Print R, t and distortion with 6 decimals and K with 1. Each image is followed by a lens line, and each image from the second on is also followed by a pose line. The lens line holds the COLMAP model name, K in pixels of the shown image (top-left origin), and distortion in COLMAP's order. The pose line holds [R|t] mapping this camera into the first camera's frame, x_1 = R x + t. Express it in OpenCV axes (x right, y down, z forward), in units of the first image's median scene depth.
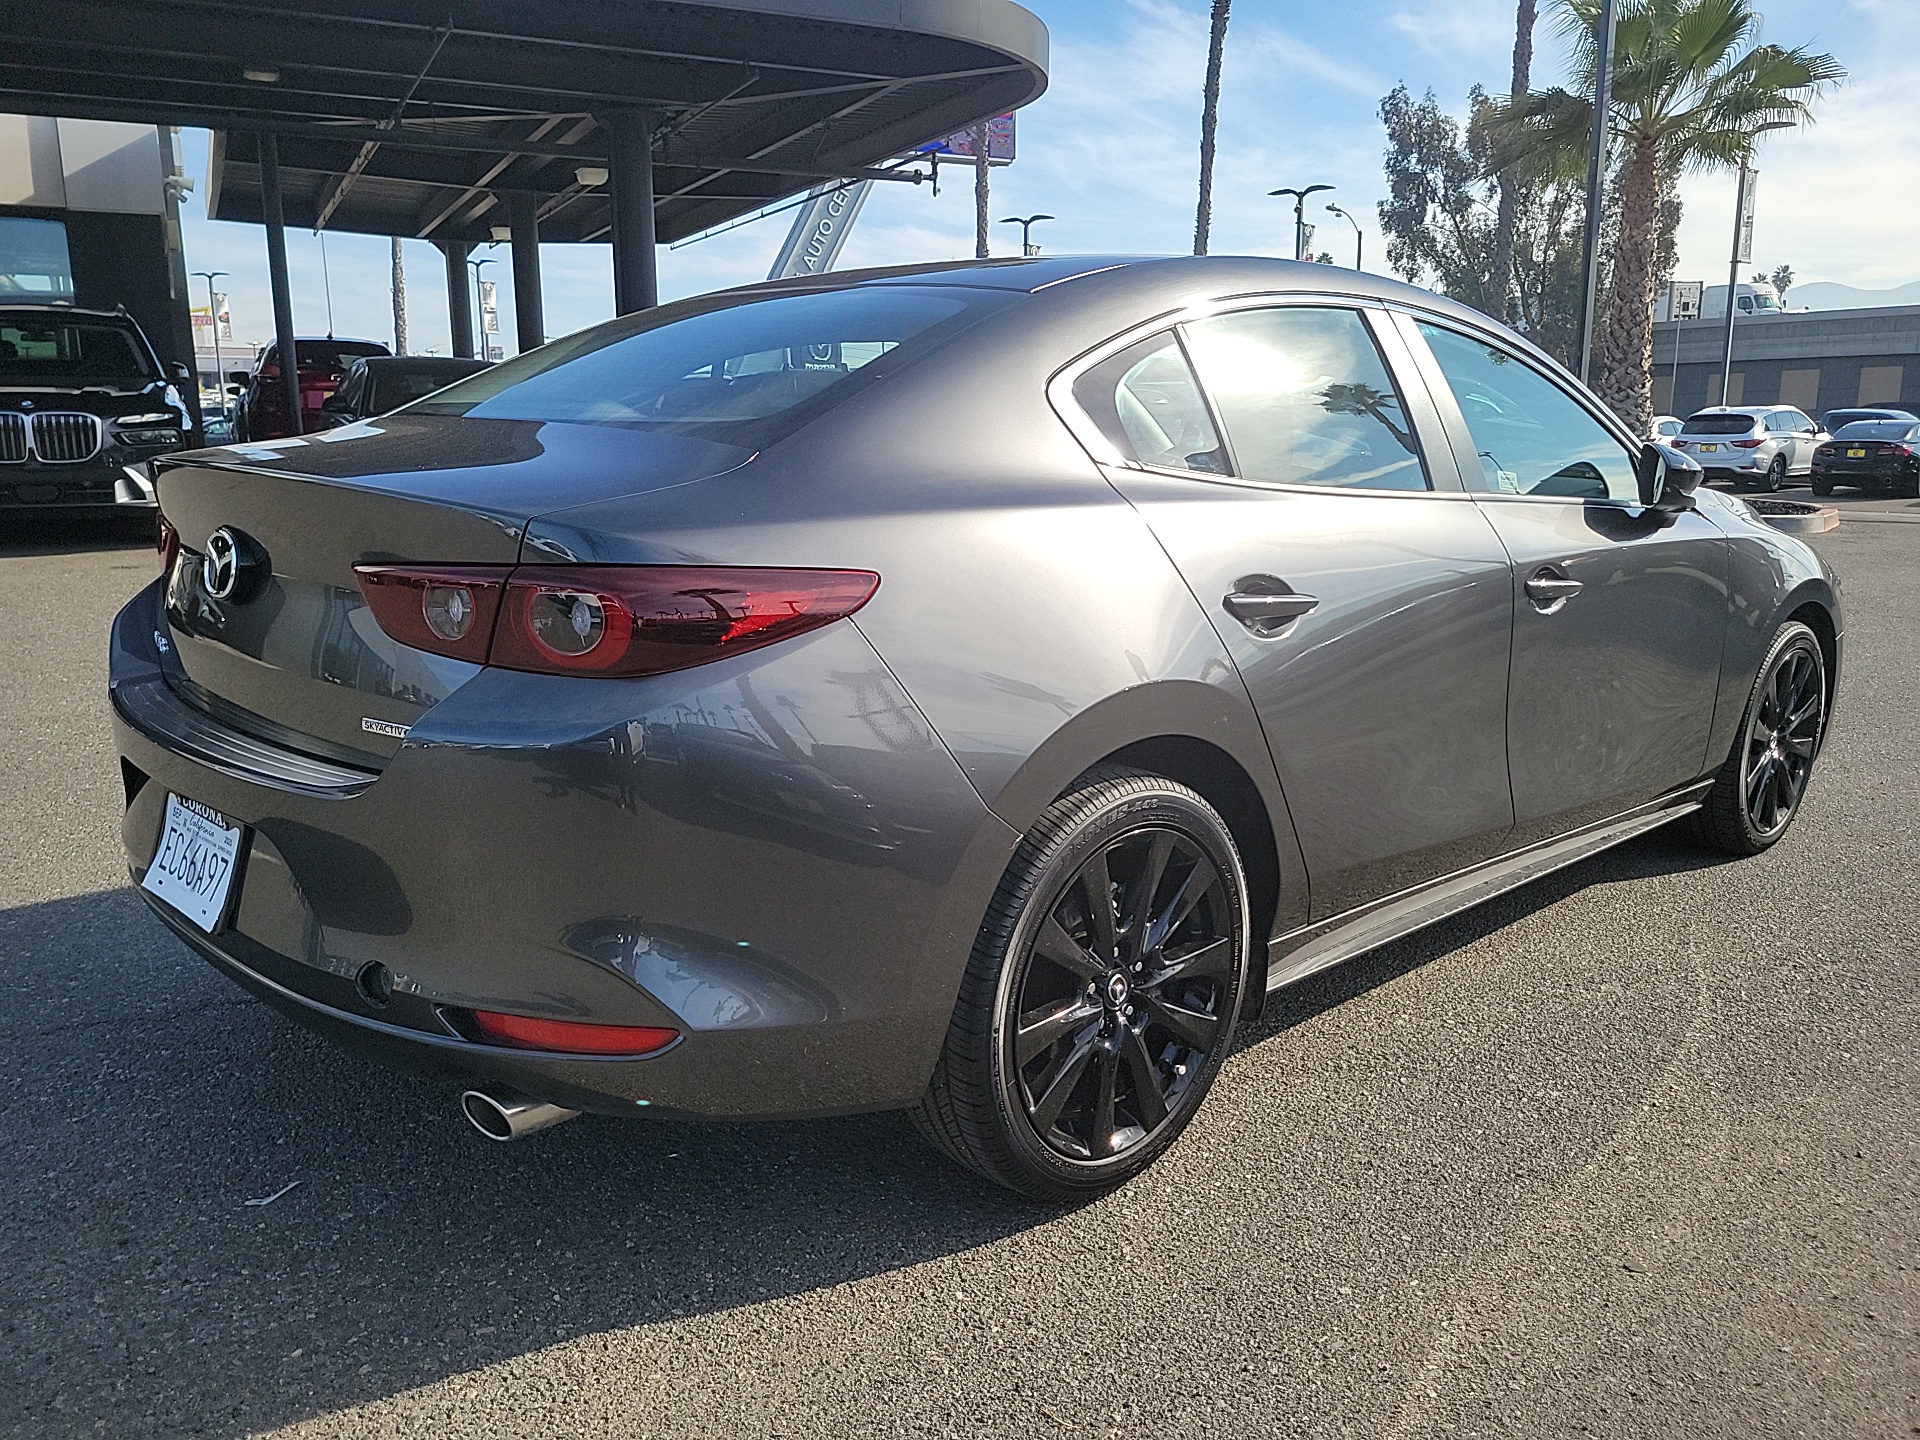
lens RADIAL K [[1484.0, 0, 960.0], [0, 1484.0, 720.0], [0, 0, 1]] dist [0.025779, -0.009232]
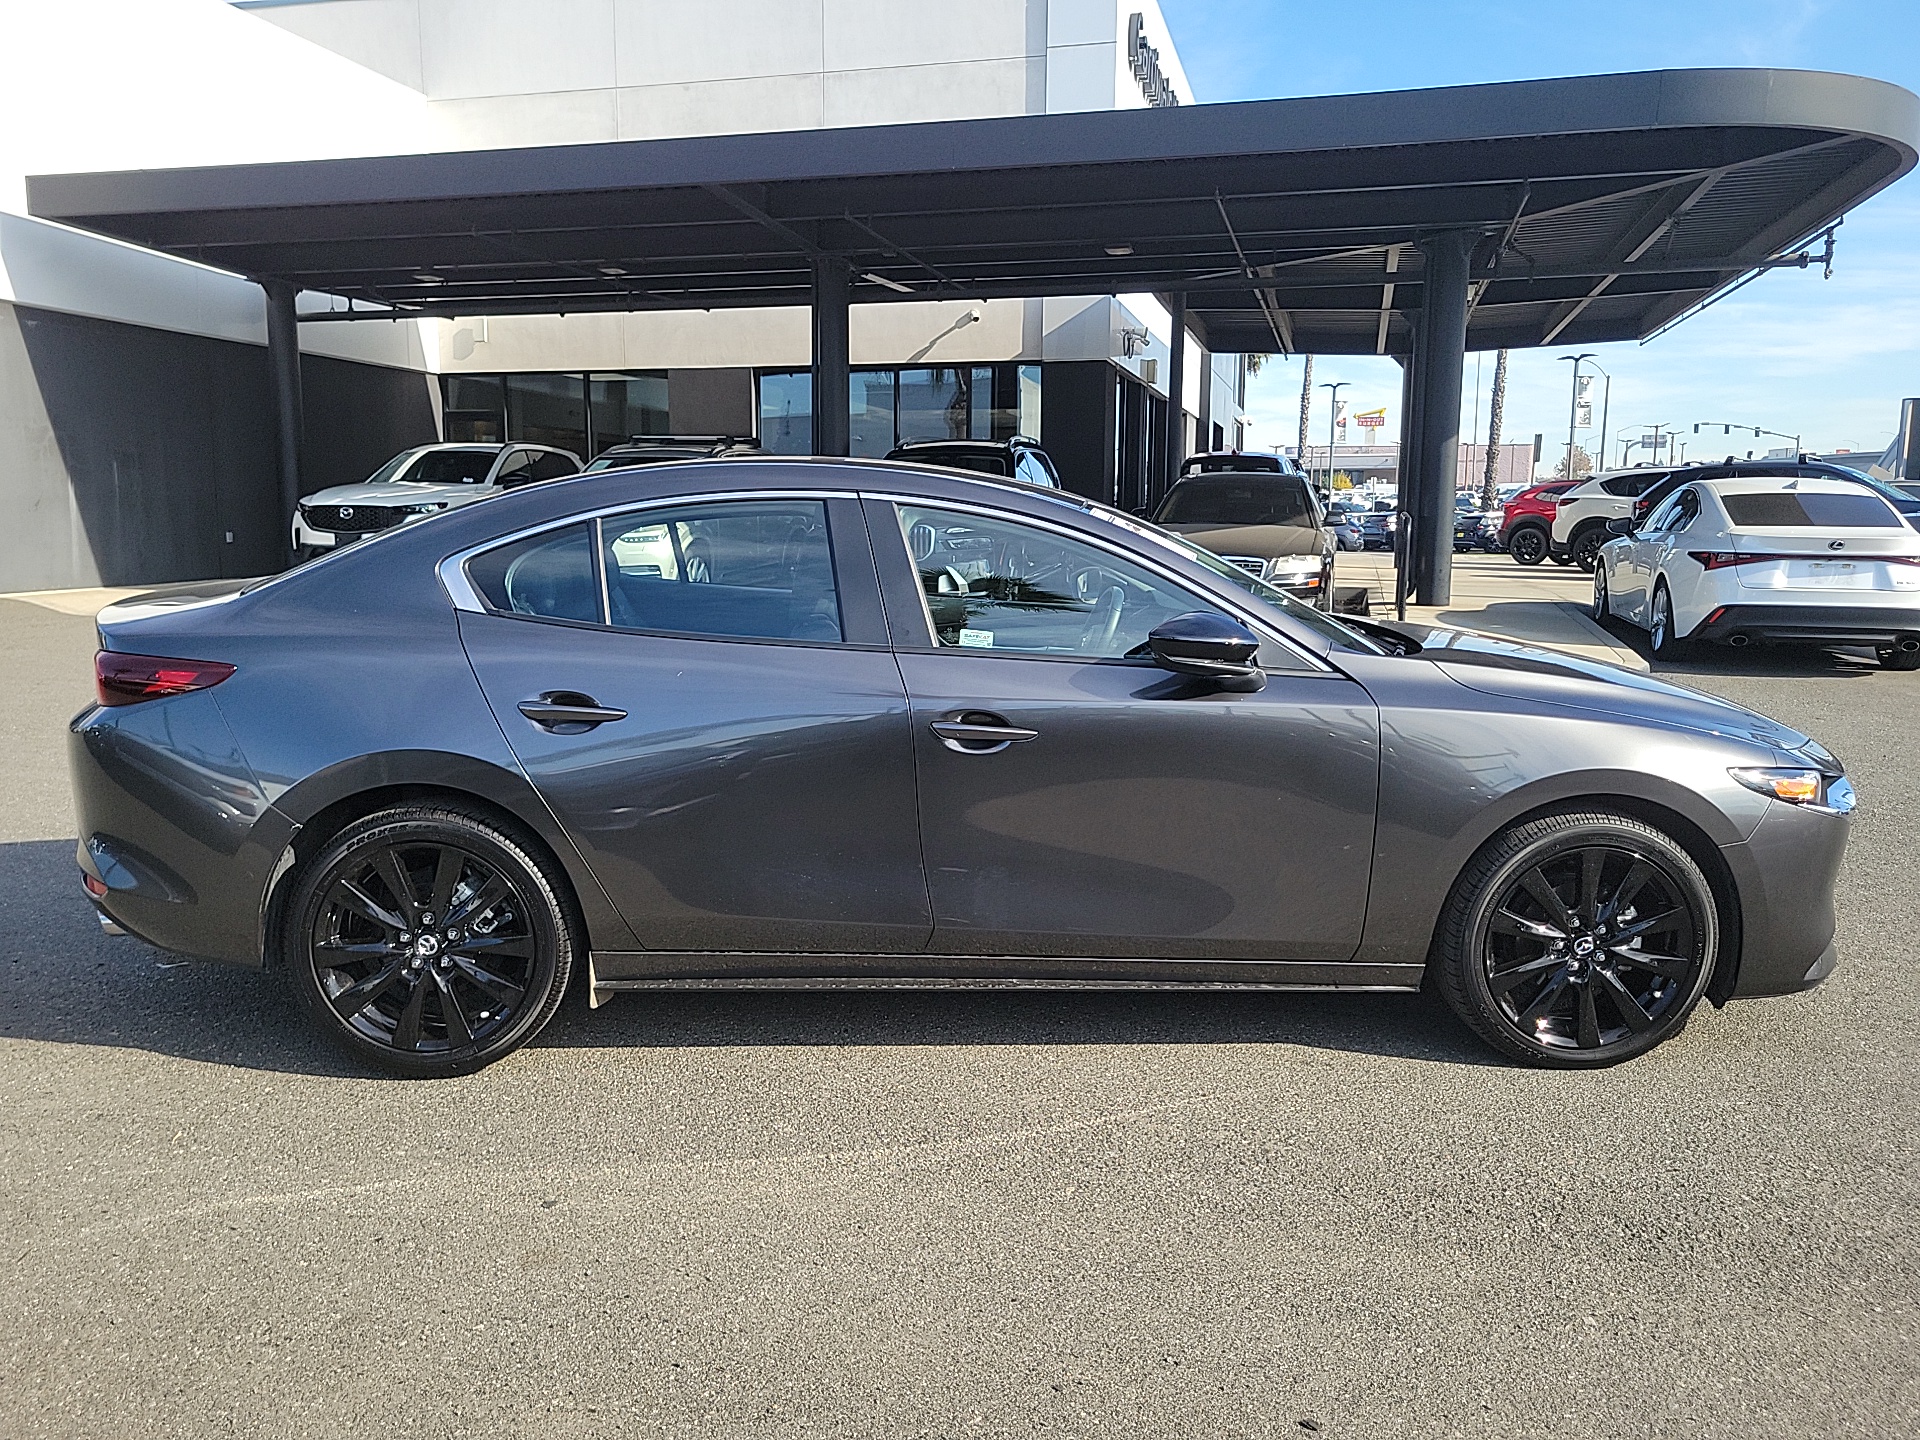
lens RADIAL K [[1464.3, 0, 960.0], [0, 1464.3, 720.0], [0, 0, 1]] dist [0.004118, -0.003628]
pose [[0.752278, 0.092145, -0.652370, 0.266783], [-0.129233, 0.991574, -0.008968, -0.020174], [0.646047, 0.091054, 0.757847, 0.030664]]
